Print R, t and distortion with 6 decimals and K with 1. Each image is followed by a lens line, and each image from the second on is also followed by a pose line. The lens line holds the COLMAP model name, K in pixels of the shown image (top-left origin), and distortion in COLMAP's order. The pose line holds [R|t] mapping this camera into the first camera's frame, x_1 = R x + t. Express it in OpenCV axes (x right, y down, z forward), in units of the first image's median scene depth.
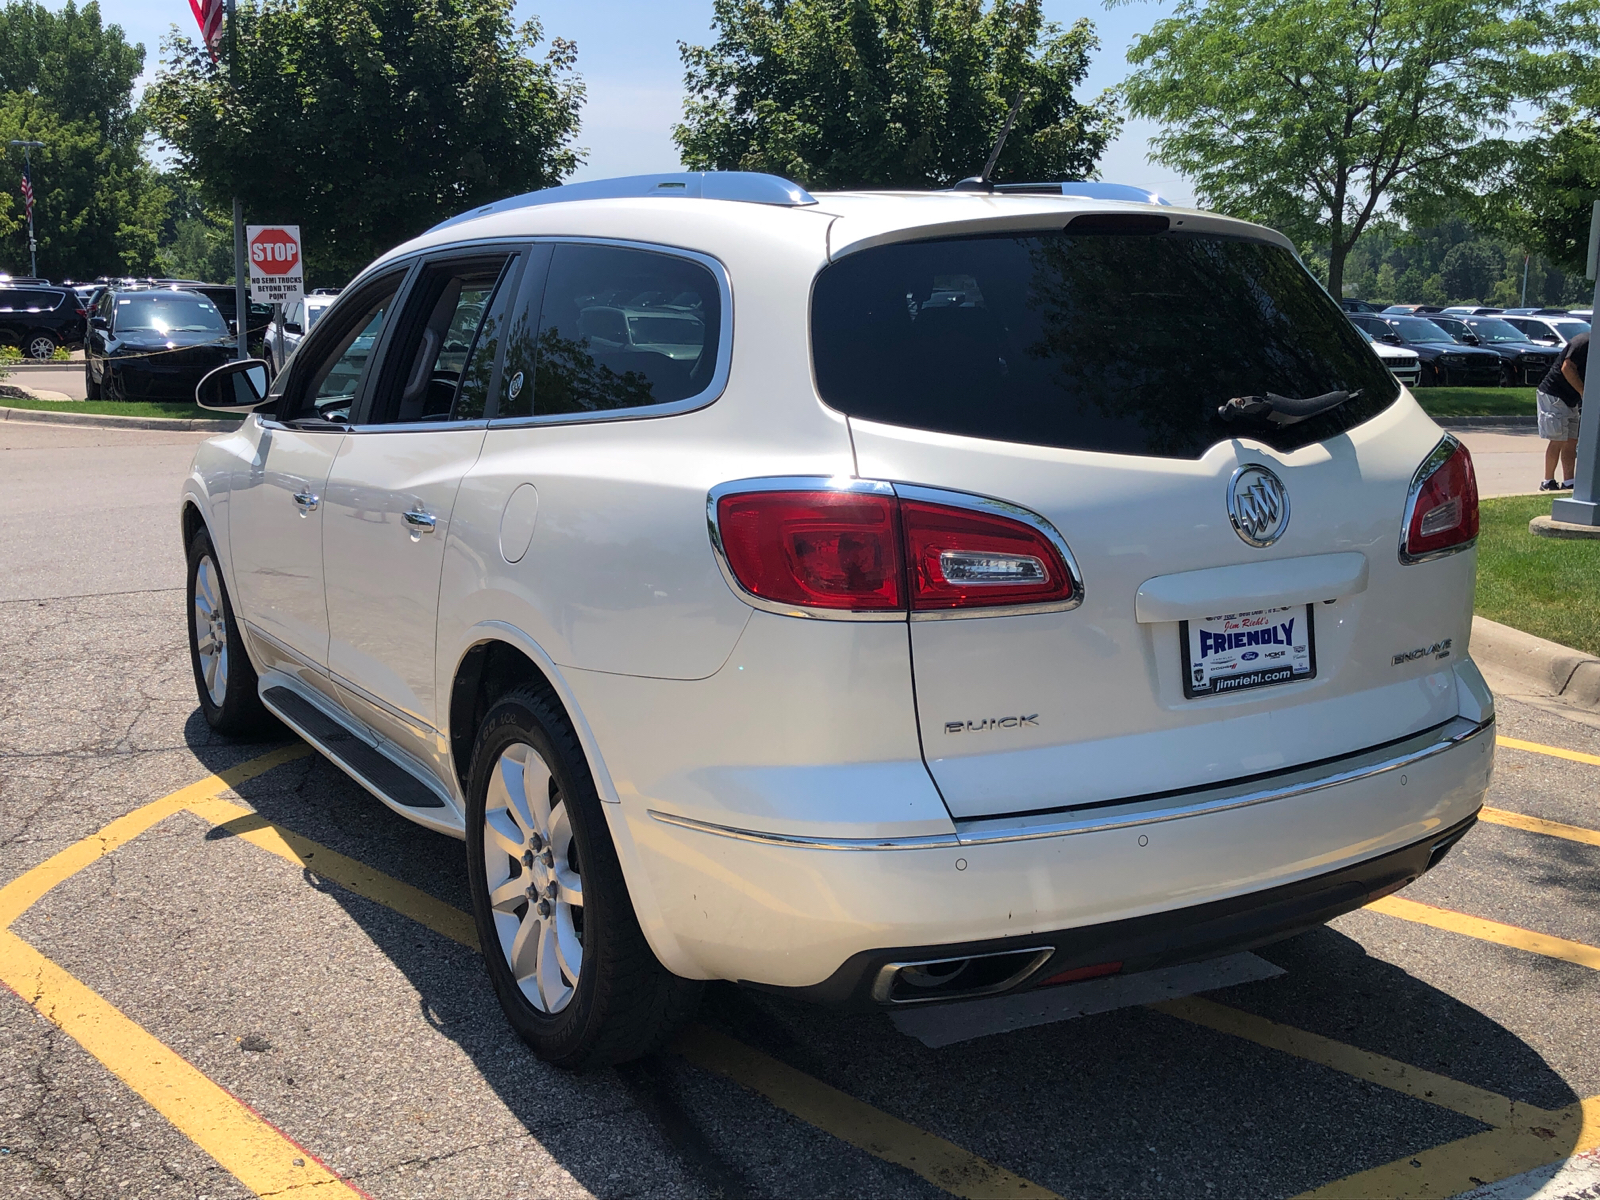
lens RADIAL K [[1647.7, 0, 807.7], [0, 1647.7, 601.9], [0, 0, 1]] dist [0.007931, 0.000000]
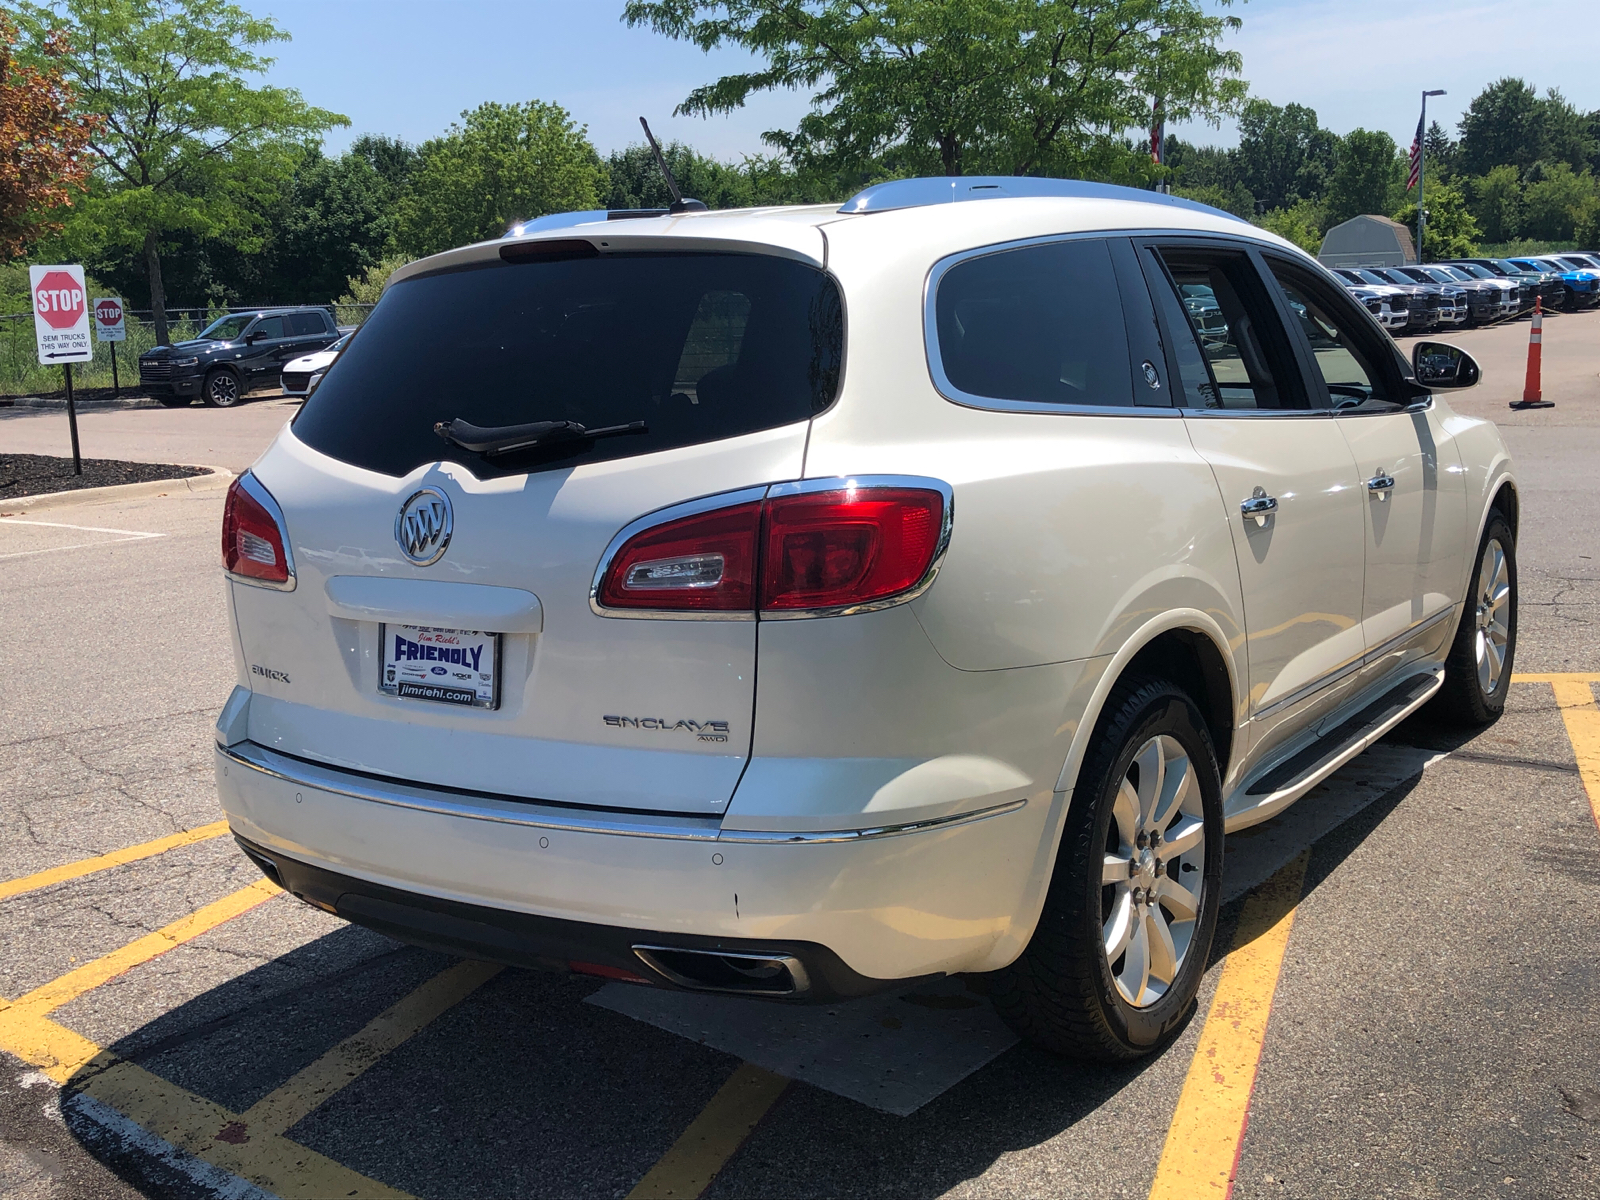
lens RADIAL K [[1647.7, 0, 788.7], [0, 1647.7, 588.8], [0, 0, 1]] dist [0.007931, 0.000000]
pose [[0.434468, 0.131409, -0.891050, 1.204903], [-0.121115, 0.988838, 0.086776, -0.126757], [0.892507, 0.070218, 0.445534, 0.689475]]
